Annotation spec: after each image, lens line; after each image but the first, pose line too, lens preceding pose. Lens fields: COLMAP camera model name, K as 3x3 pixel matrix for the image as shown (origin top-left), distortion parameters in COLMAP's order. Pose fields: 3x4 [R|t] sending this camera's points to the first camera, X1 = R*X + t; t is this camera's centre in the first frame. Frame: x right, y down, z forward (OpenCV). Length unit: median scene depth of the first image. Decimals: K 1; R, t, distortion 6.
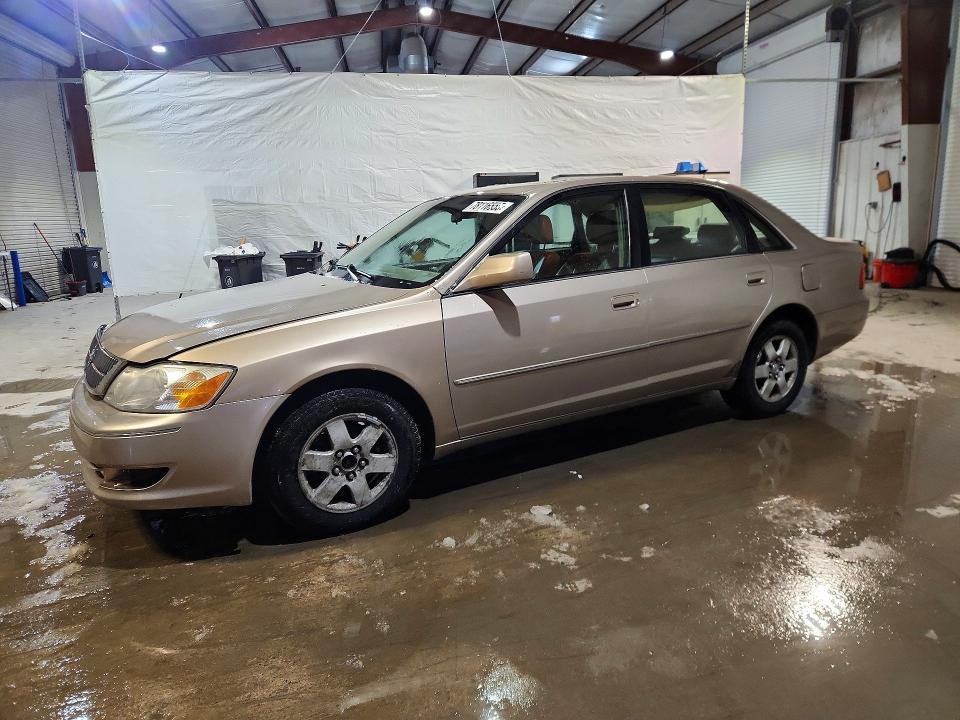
lens RADIAL K [[641.7, 0, 487.6], [0, 641.7, 362.8], [0, 0, 1]] dist [0.030000, -0.028648]
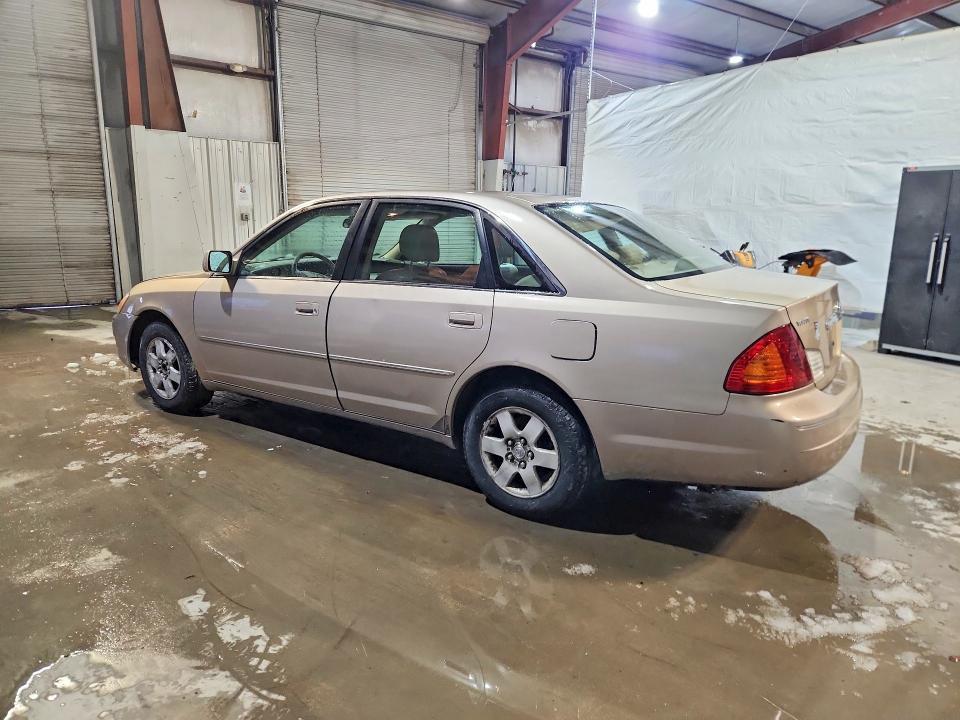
lens RADIAL K [[641.7, 0, 486.3], [0, 641.7, 355.4], [0, 0, 1]] dist [0.030000, -0.028648]
pose [[0.428001, 0.214798, -0.877882, 0.490480], [-0.220428, 0.966823, 0.129093, -0.084361], [0.876486, 0.138258, 0.461148, 0.298345]]
